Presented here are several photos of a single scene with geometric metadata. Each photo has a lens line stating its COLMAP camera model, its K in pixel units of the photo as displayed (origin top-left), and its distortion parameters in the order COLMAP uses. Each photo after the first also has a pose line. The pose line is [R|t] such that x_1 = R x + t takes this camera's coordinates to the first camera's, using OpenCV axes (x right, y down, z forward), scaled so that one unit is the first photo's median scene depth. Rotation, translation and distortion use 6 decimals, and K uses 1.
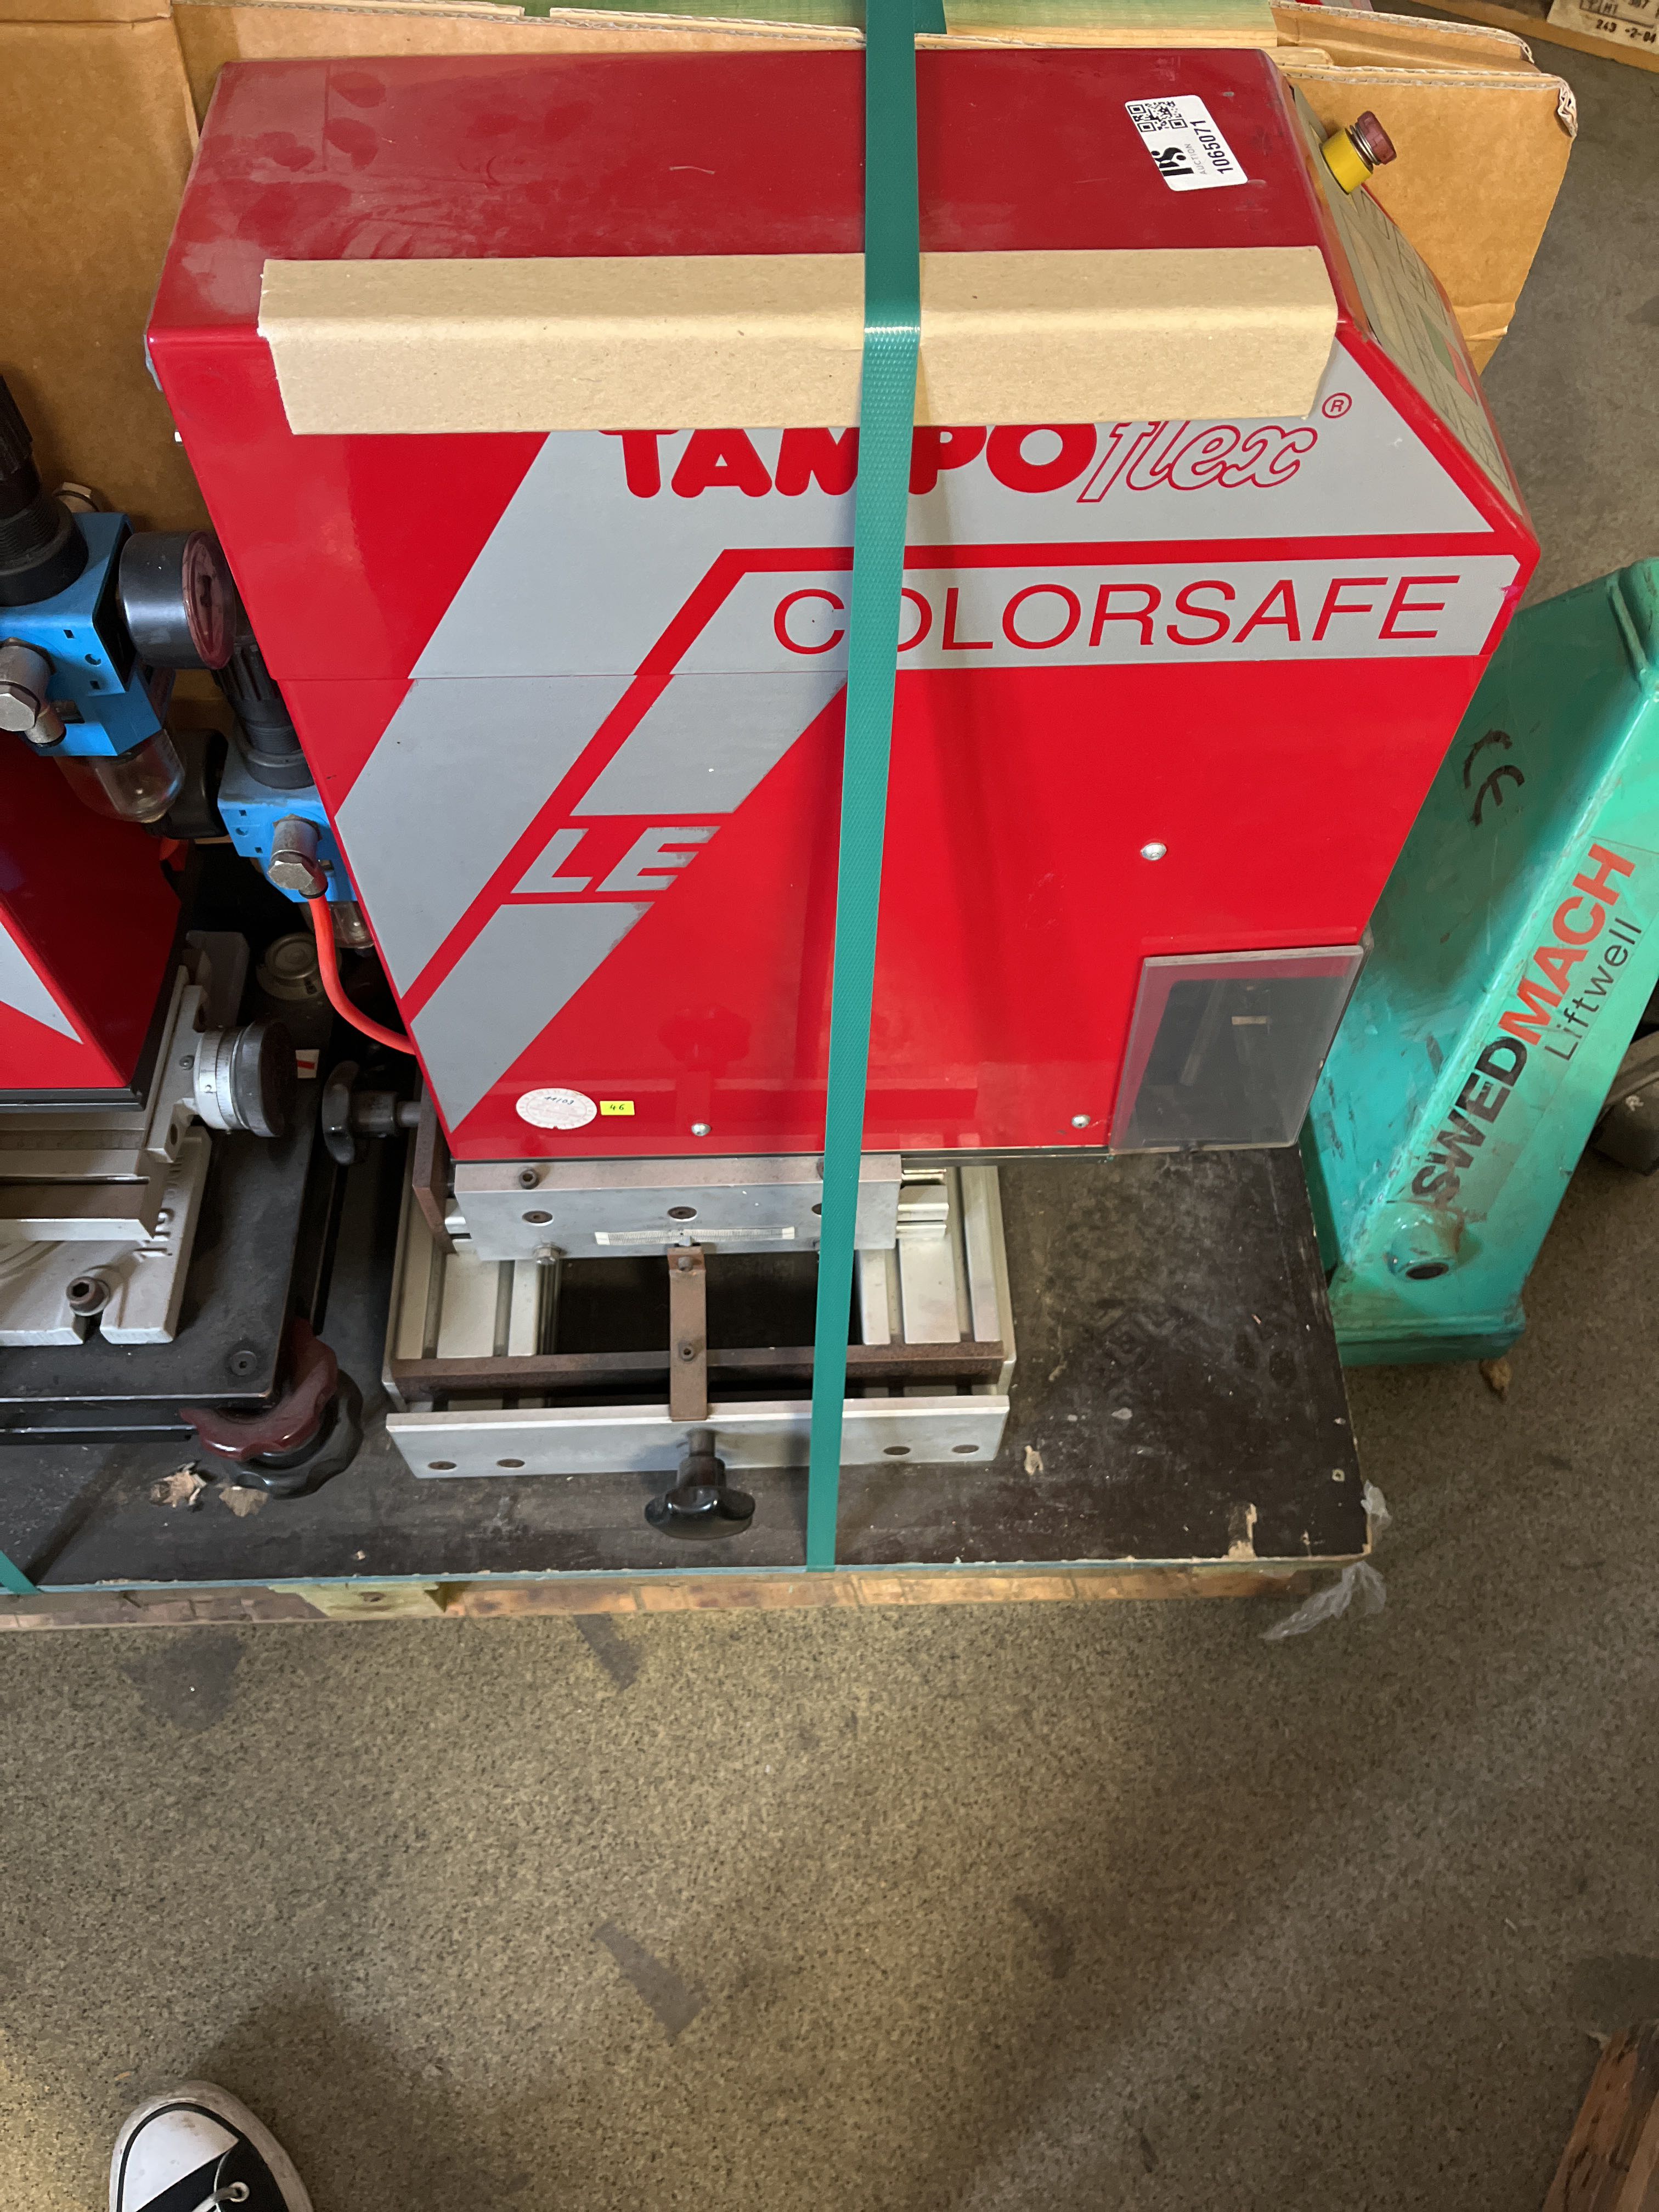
lens RADIAL K [[1635.8, 0, 825.1], [0, 1635.8, 1113.6], [0, 0, 1]] dist [0.002110, -0.066297]
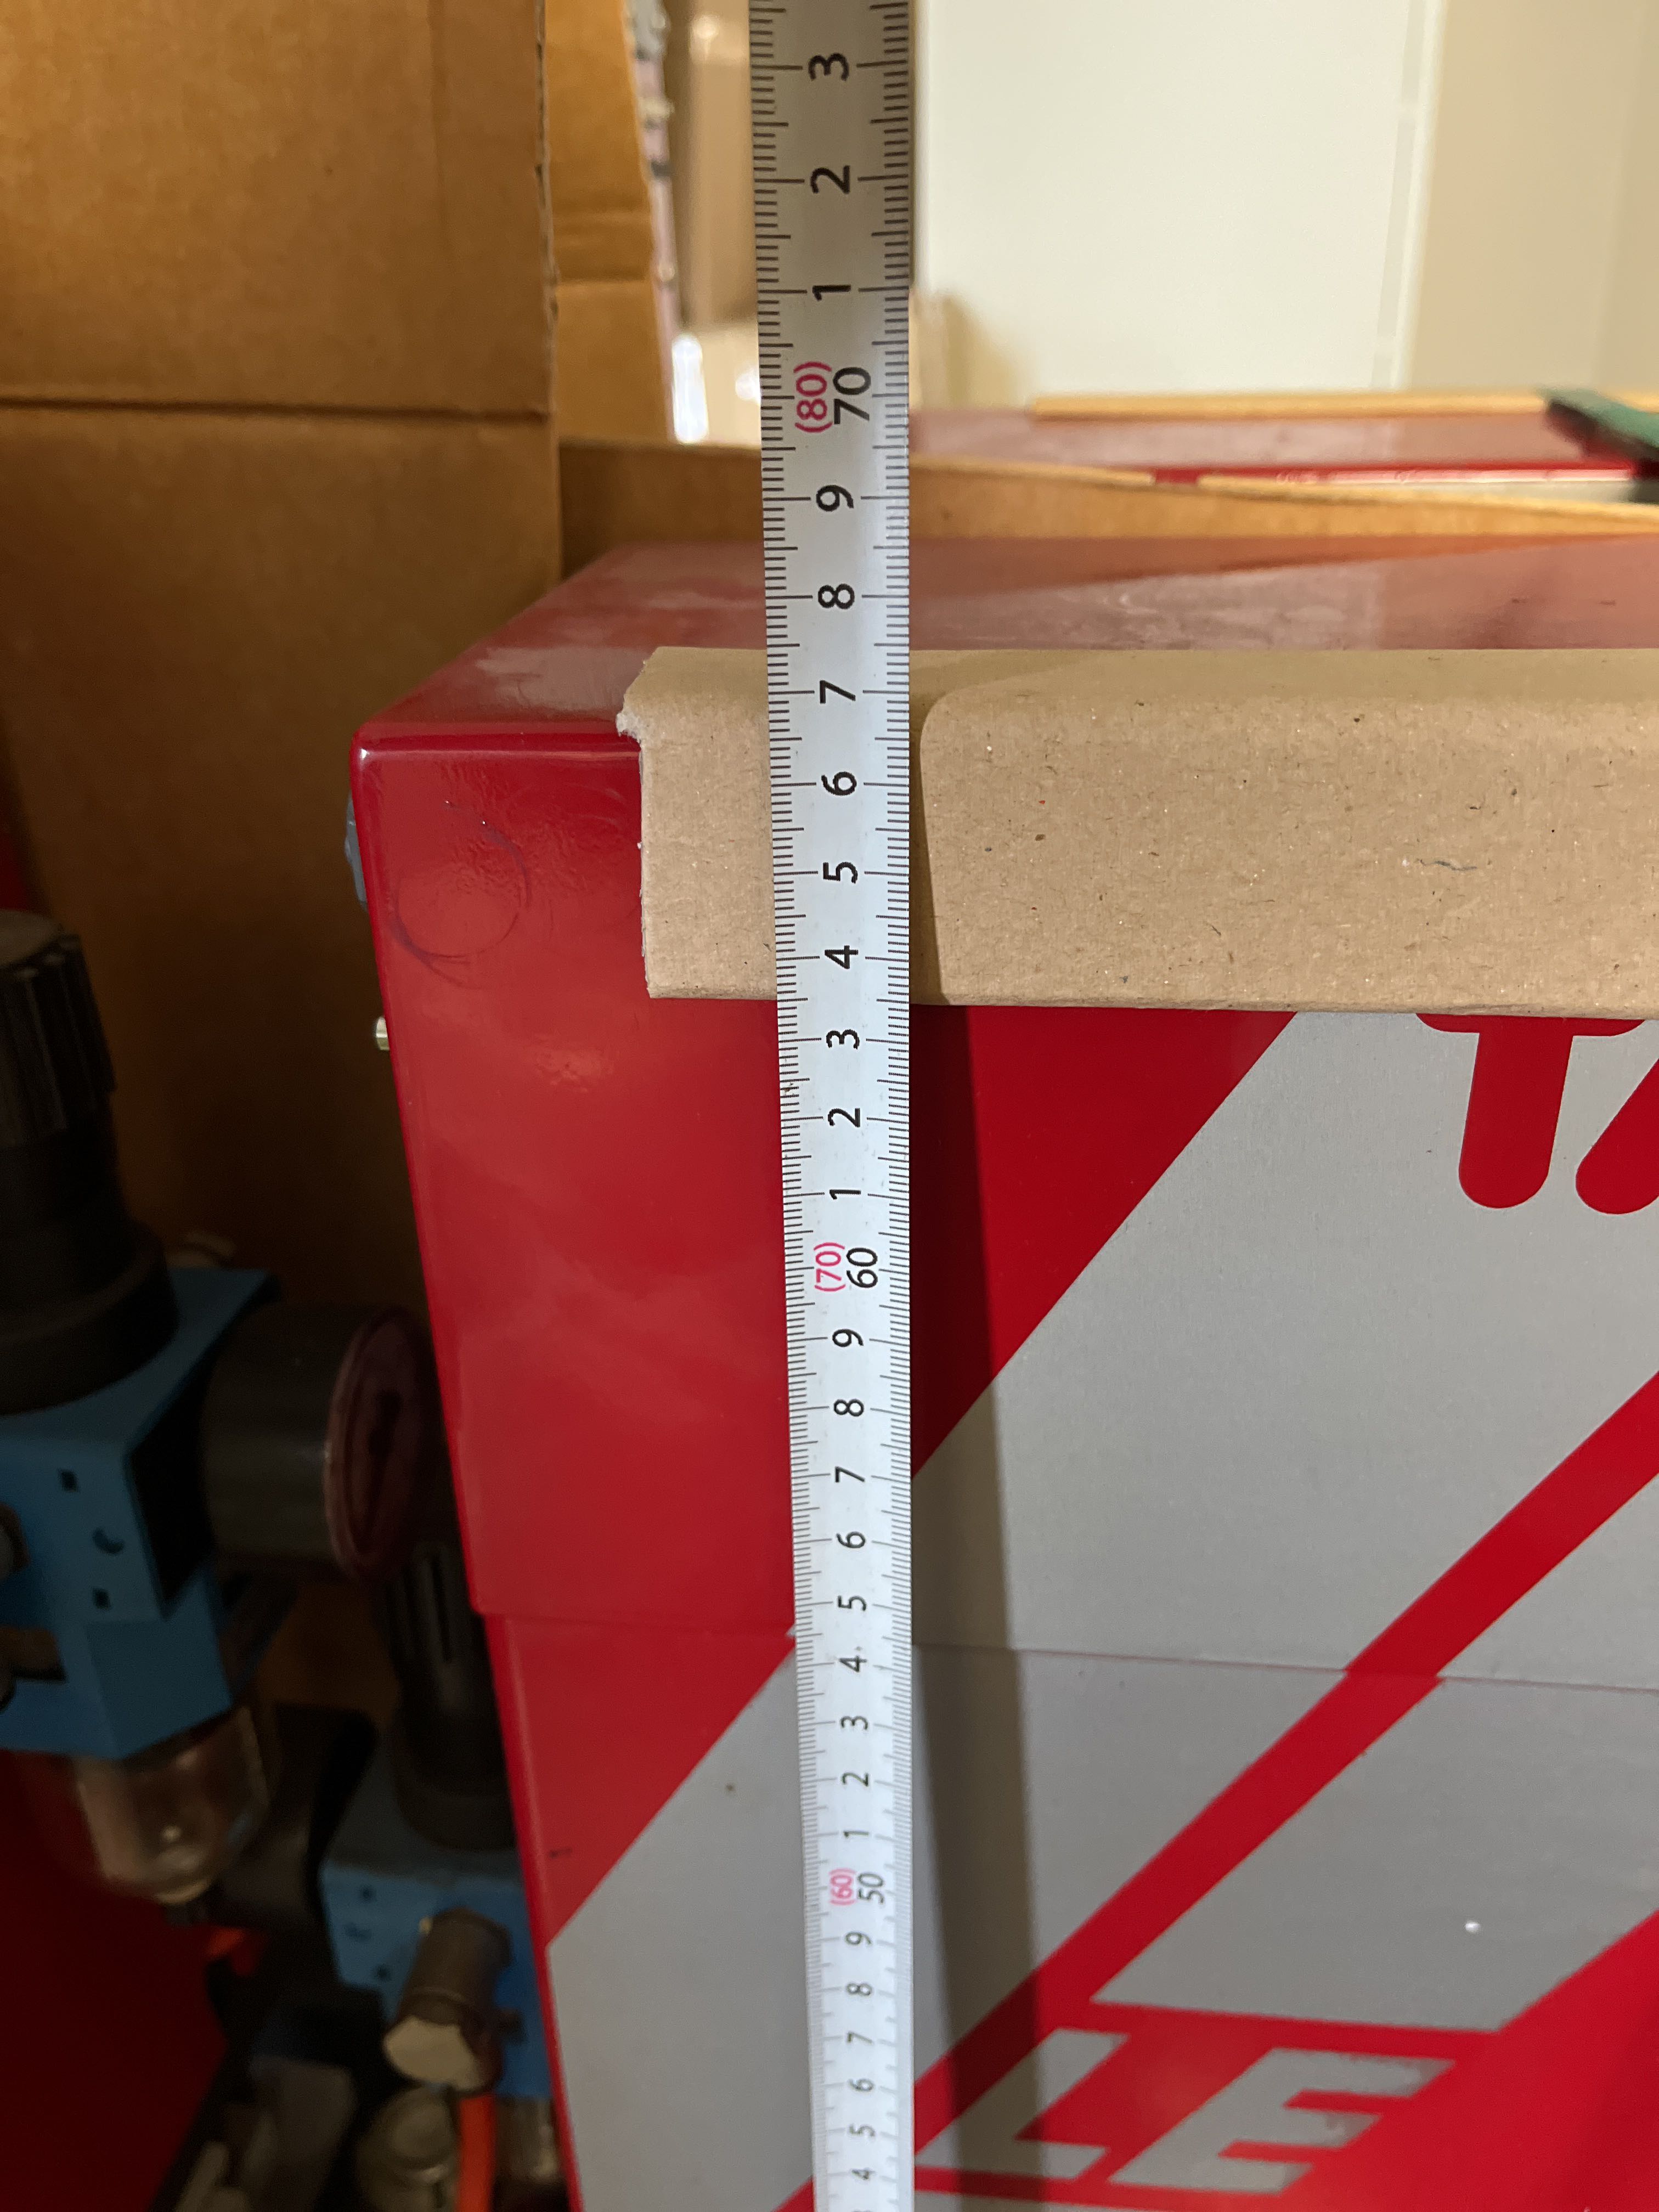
lens RADIAL K [[1635.8, 0, 825.1], [0, 1635.8, 1113.6], [0, 0, 1]] dist [0.002110, -0.066297]
pose [[0.988488, 0.029846, -0.148326, -0.159882], [-0.108648, 0.822290, -0.558601, -0.122652], [0.105295, 0.568286, 0.816066, 0.495585]]
